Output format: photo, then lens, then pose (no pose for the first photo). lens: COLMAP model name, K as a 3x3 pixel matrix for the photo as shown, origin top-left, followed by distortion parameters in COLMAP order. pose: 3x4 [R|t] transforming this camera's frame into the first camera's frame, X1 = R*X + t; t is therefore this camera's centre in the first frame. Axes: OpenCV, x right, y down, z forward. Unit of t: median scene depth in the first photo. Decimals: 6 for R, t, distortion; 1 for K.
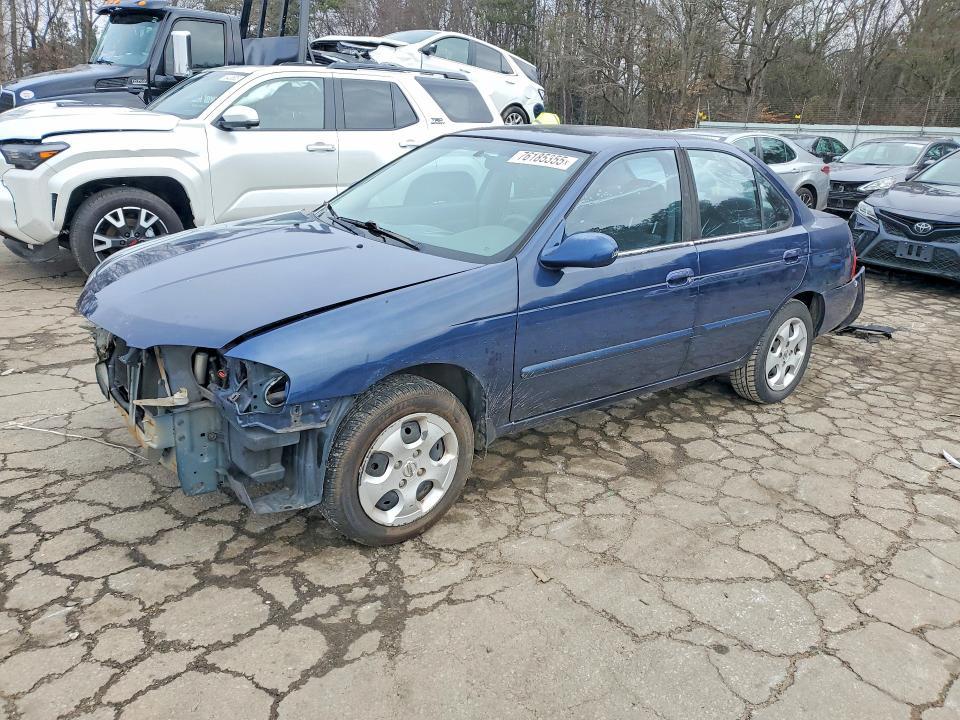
lens RADIAL K [[769.7, 0, 482.5], [0, 769.7, 361.6], [0, 0, 1]] dist [0.028658, -0.018289]
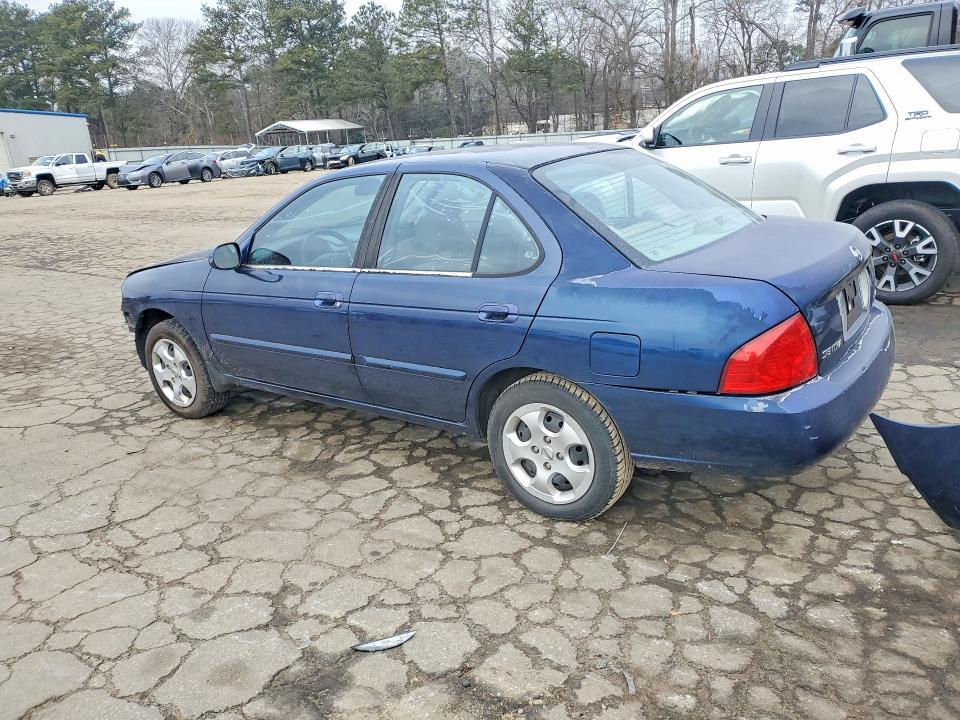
lens RADIAL K [[769.7, 0, 492.3], [0, 769.7, 357.9], [0, 0, 1]] dist [0.028658, -0.018289]
pose [[0.222025, 0.213376, -0.951407, 1.056702], [-0.216192, 0.962247, 0.165355, -0.204431], [0.950771, 0.168974, 0.259773, 0.771303]]
